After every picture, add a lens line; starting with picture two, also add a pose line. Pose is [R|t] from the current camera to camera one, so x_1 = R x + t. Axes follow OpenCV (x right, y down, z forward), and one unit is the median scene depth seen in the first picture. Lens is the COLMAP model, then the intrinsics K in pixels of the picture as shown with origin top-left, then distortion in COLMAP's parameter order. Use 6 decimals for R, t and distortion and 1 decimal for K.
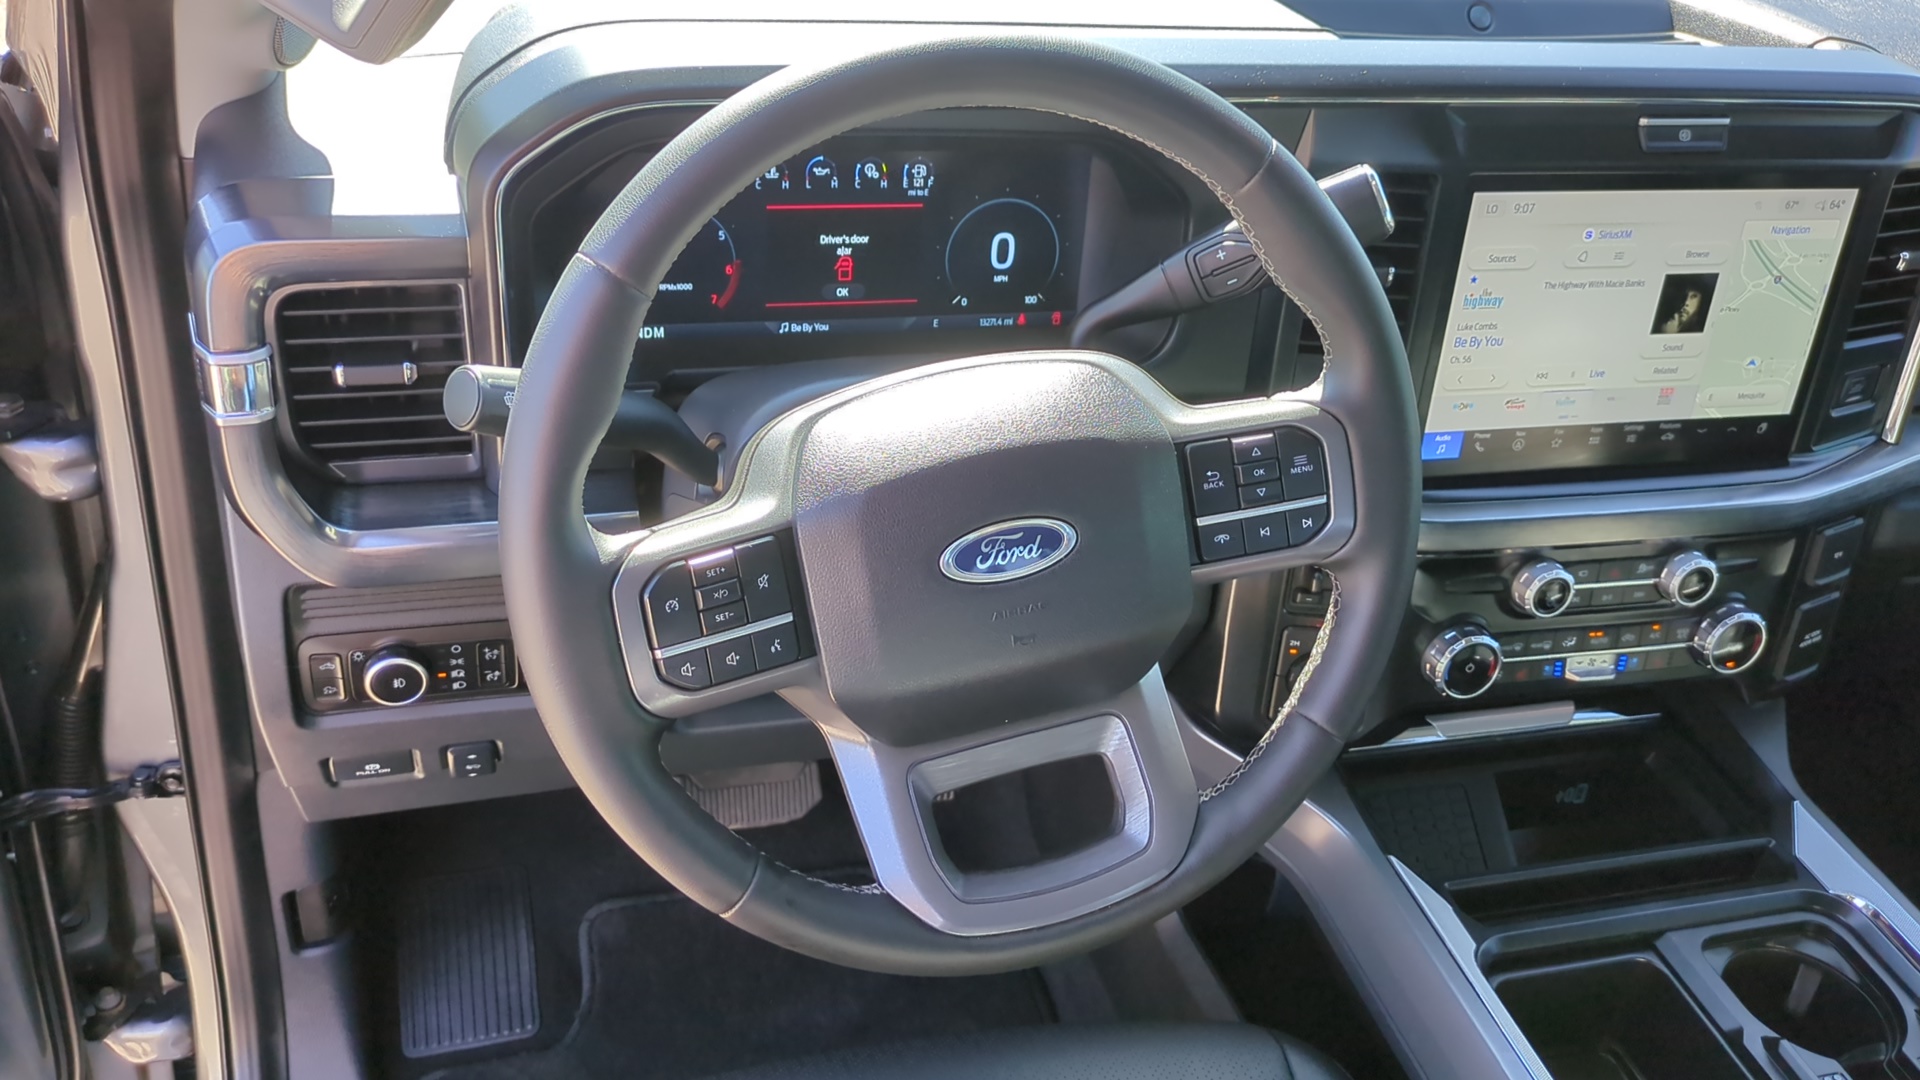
lens RADIAL K [[1649.8, 0, 977.1], [0, 1649.8, 530.4], [0, 0, 1]] dist [0.077552, -0.113396]
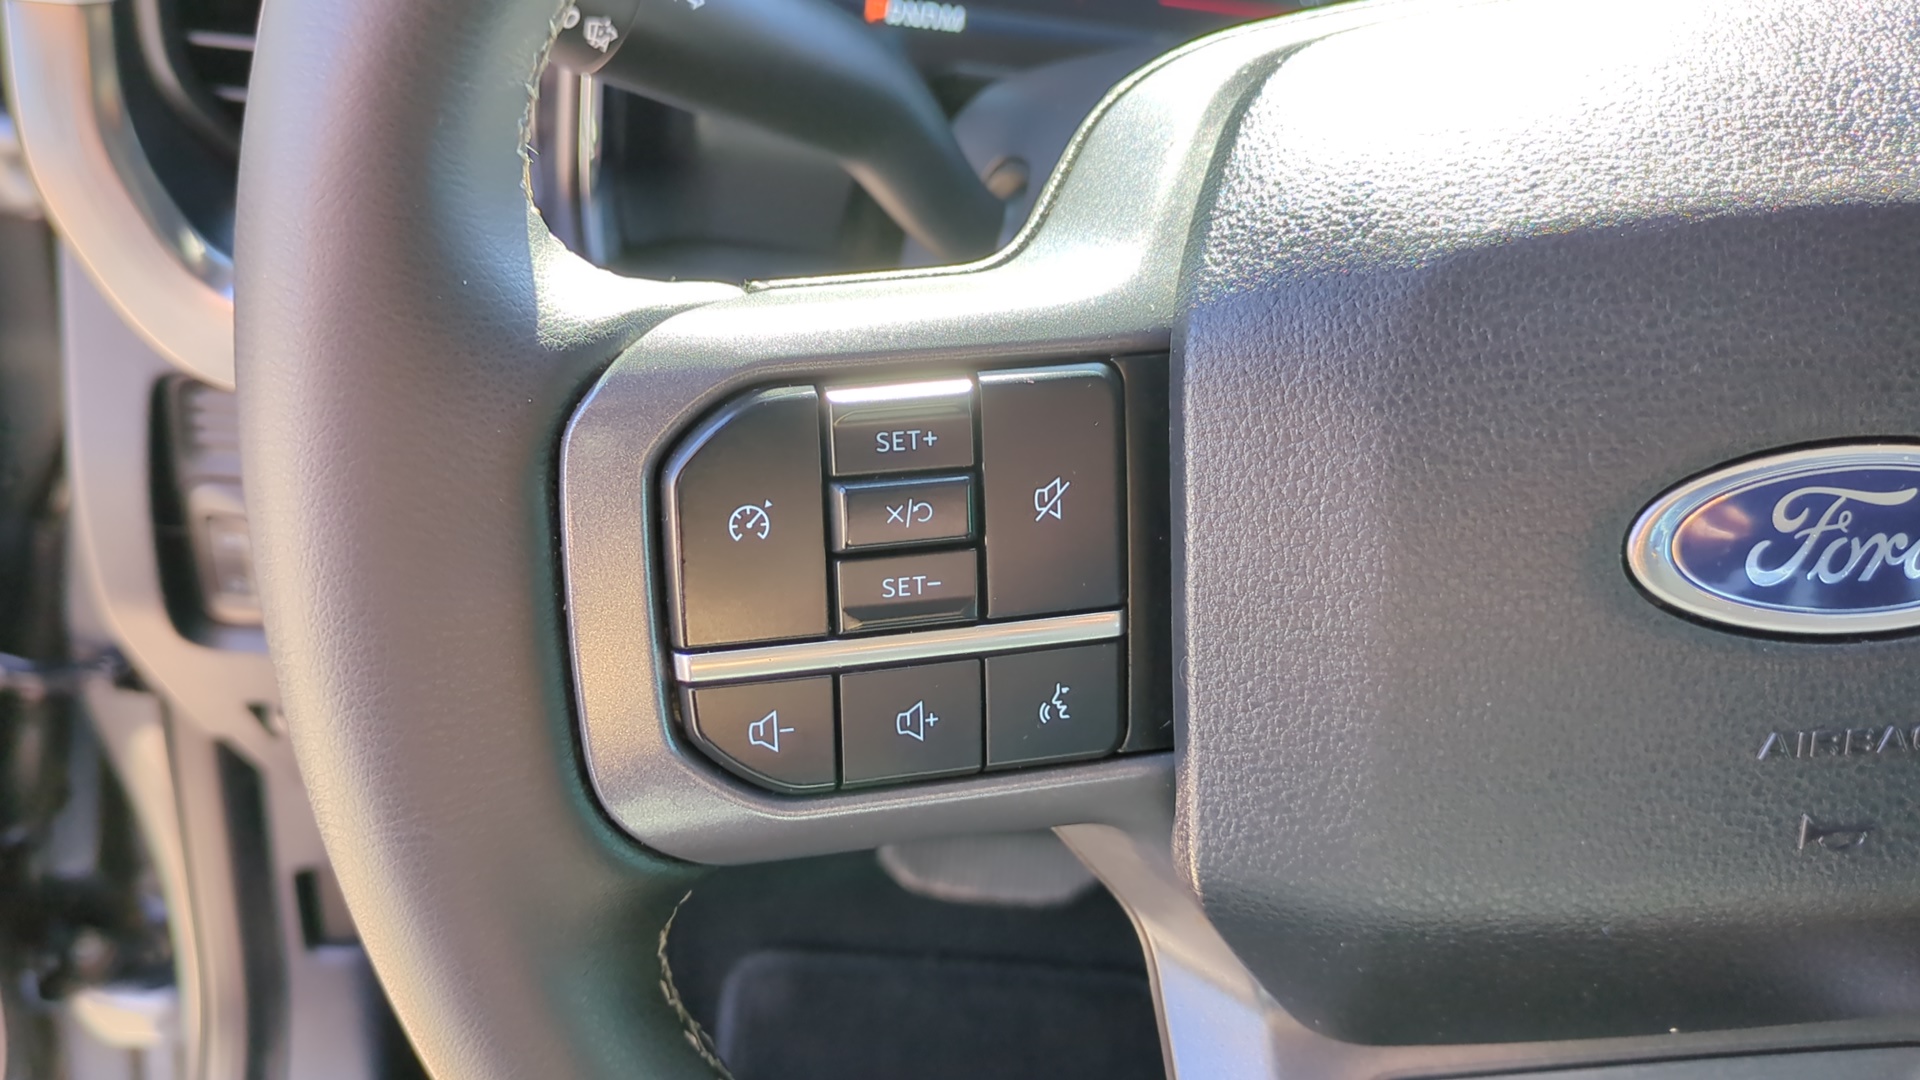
lens RADIAL K [[1649.8, 0, 977.1], [0, 1649.8, 530.4], [0, 0, 1]] dist [0.077552, -0.113396]
pose [[0.967375, 0.173035, -0.185054, -0.059085], [-0.170784, 0.984906, 0.028159, 0.021438], [0.187133, 0.004364, 0.982325, 0.486971]]
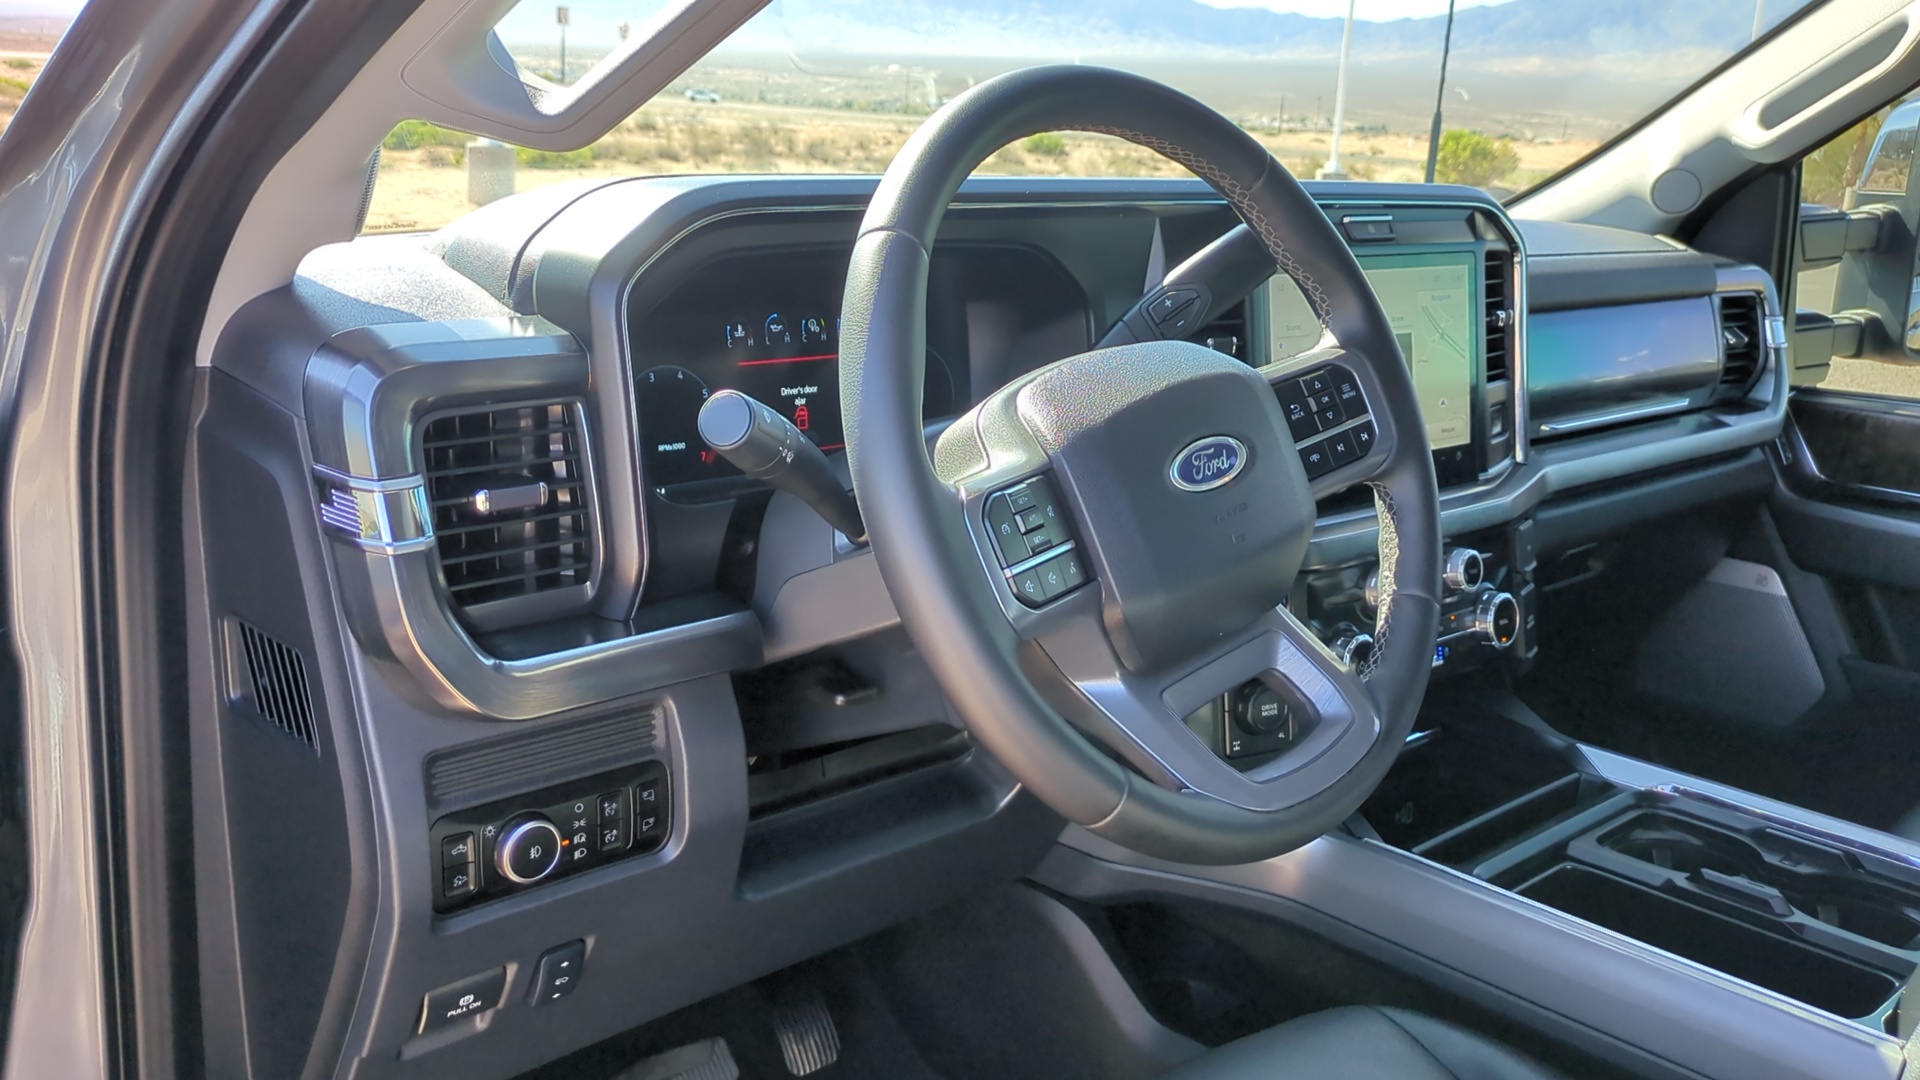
lens RADIAL K [[1649.8, 0, 977.1], [0, 1649.8, 530.4], [0, 0, 1]] dist [0.077552, -0.113396]
pose [[0.885502, -0.176539, 0.429791, -0.465576], [0.301772, 0.921871, -0.243080, 0.212213], [-0.353299, 0.344946, 0.869593, 0.040539]]
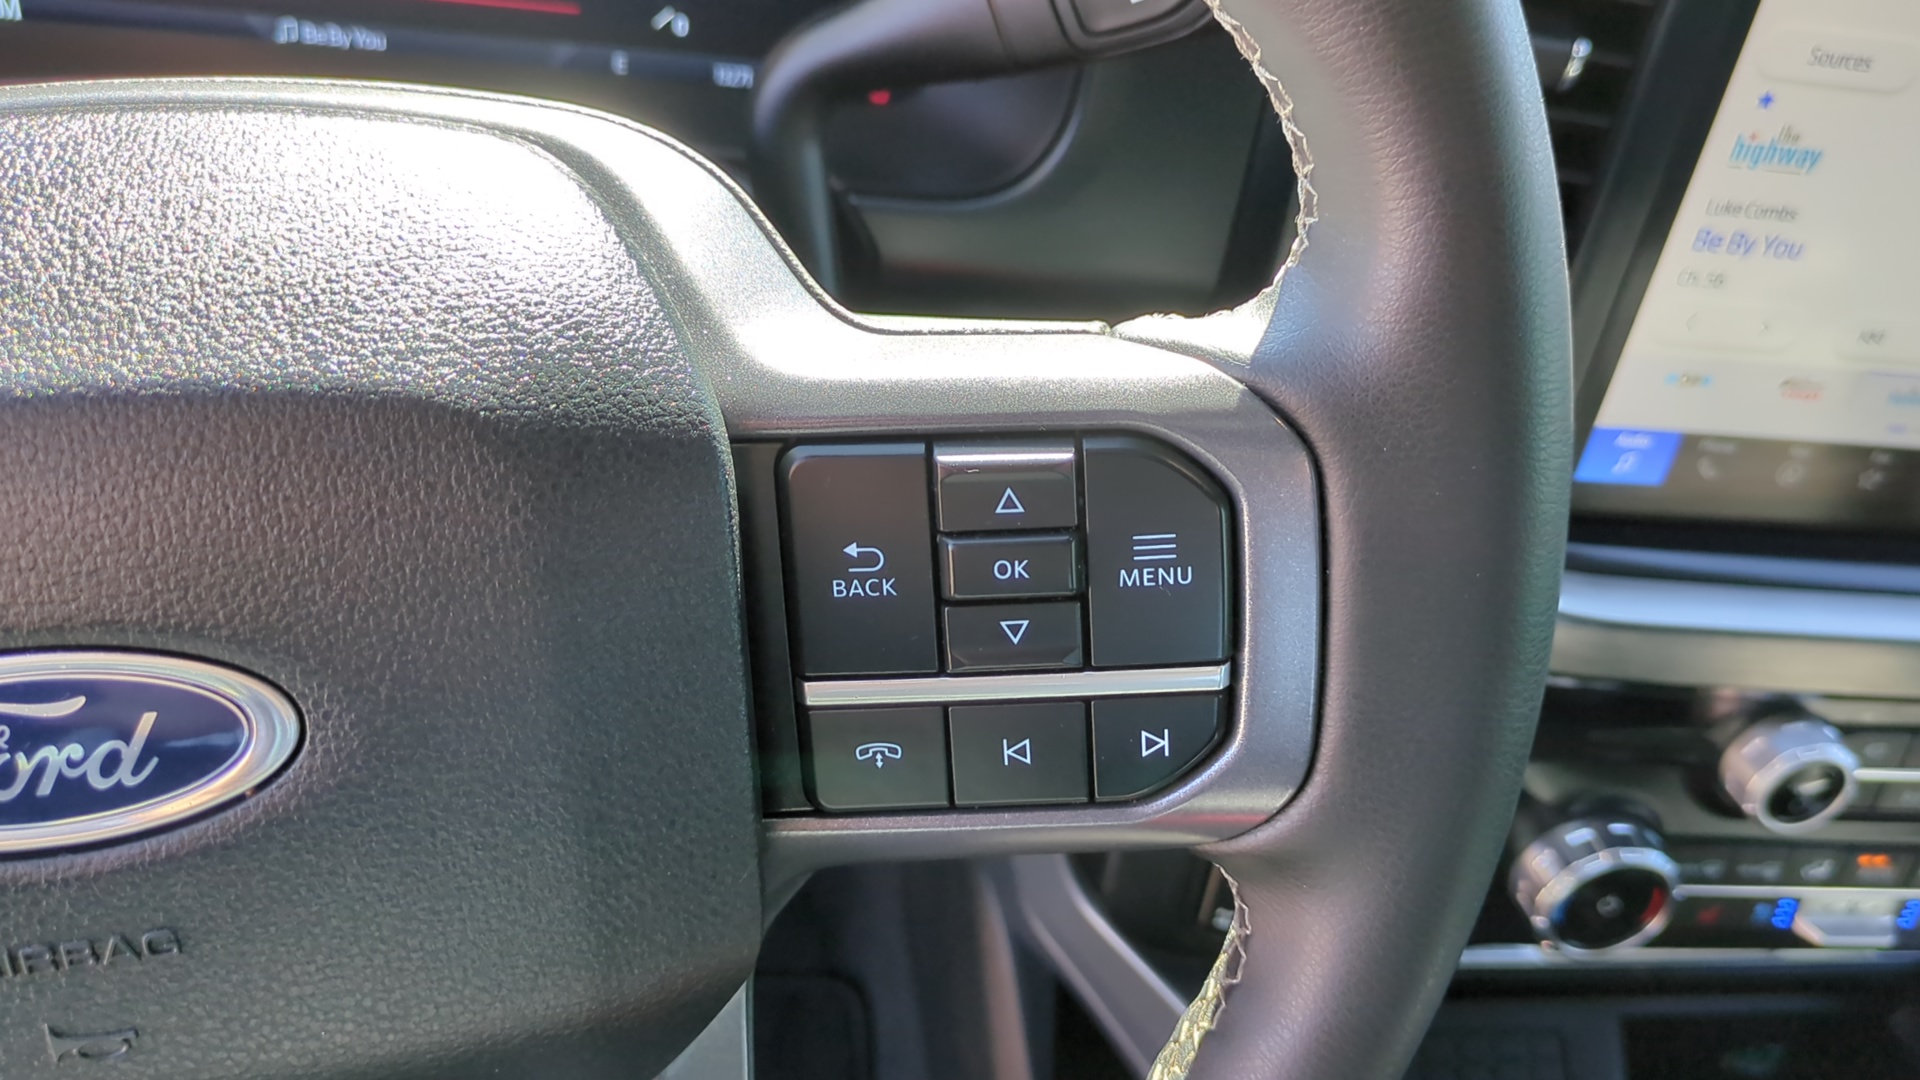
lens RADIAL K [[1649.8, 0, 977.1], [0, 1649.8, 530.4], [0, 0, 1]] dist [0.077552, -0.113396]
pose [[0.987136, 0.139729, -0.077713, 0.143411], [-0.131826, 0.986324, 0.098924, -0.054972], [0.090473, -0.087407, 0.992056, 0.534663]]
